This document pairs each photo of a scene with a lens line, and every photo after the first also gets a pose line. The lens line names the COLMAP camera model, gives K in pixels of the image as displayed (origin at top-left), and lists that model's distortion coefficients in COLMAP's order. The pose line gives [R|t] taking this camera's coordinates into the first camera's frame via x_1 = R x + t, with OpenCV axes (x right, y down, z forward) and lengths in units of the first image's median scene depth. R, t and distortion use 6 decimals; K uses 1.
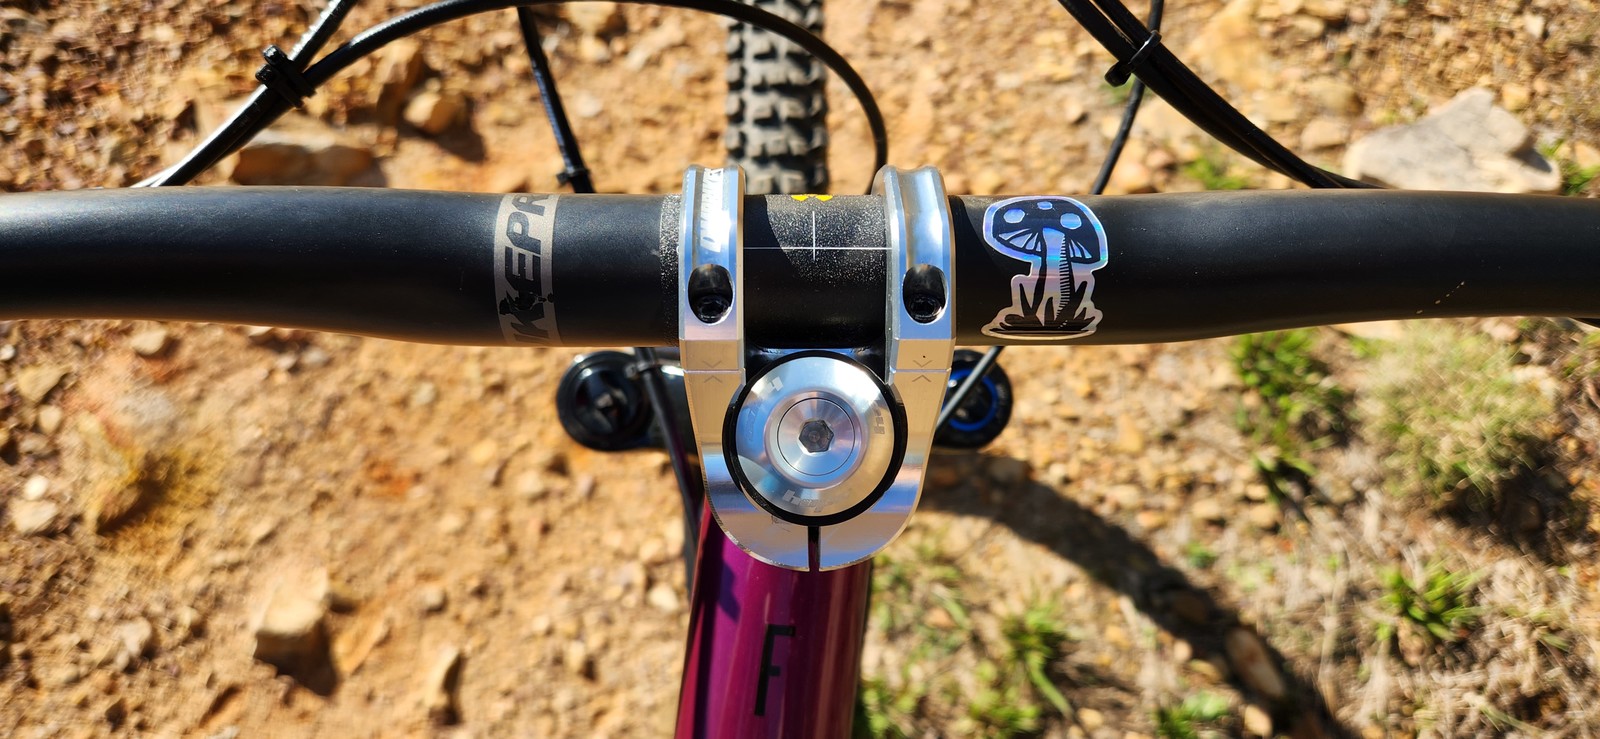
lens RADIAL K [[1040.4, 0, 798.0], [0, 1040.4, 380.2], [0, 0, 1]] dist [0.079178, -0.066551]
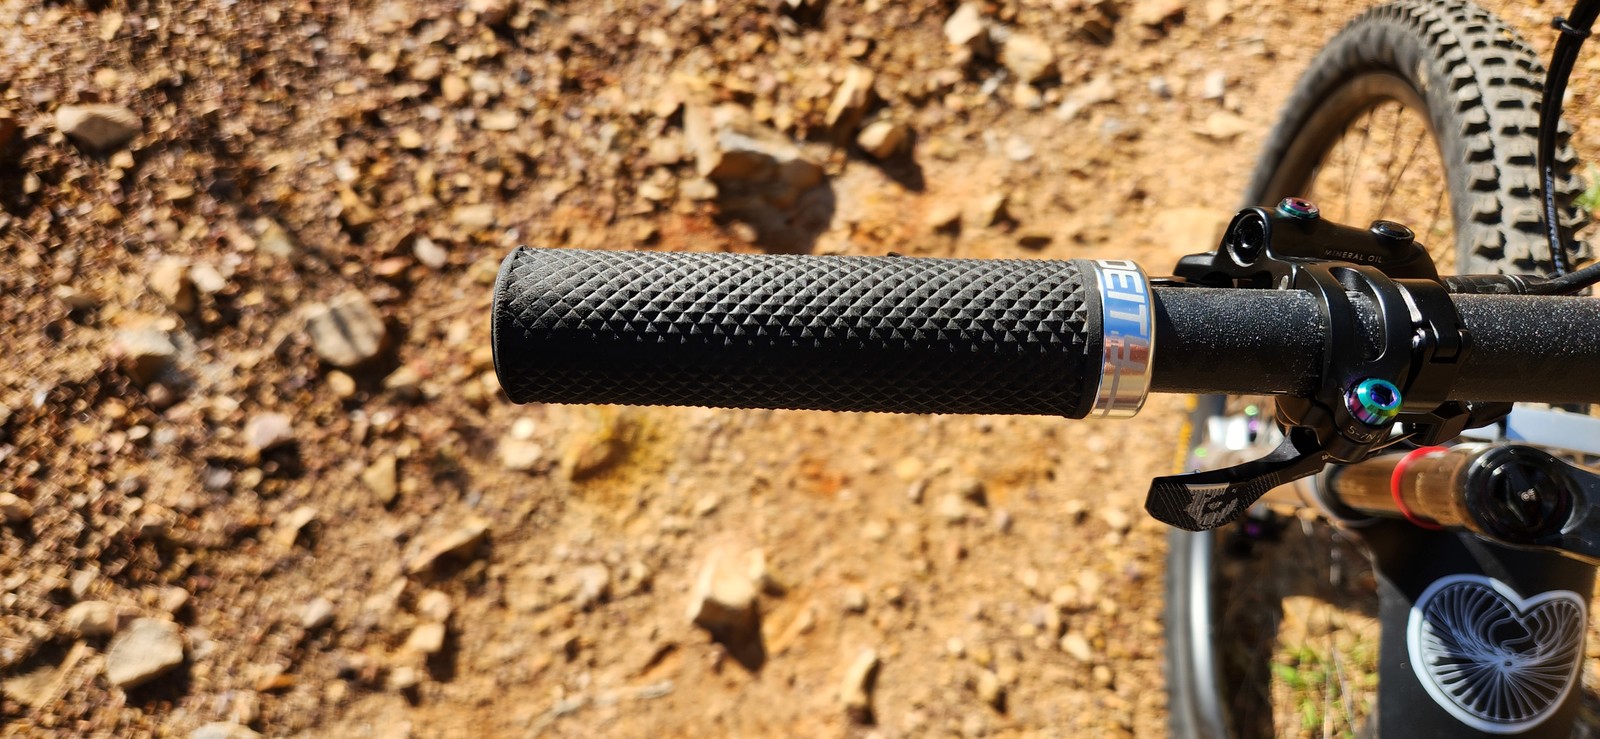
lens RADIAL K [[1040.4, 0, 798.0], [0, 1040.4, 380.2], [0, 0, 1]] dist [0.079178, -0.066551]
pose [[0.975482, 0.167482, -0.142772, -0.282703], [-0.172140, 0.984852, -0.020829, 0.023568], [0.137121, 0.044895, 0.989536, -0.043819]]
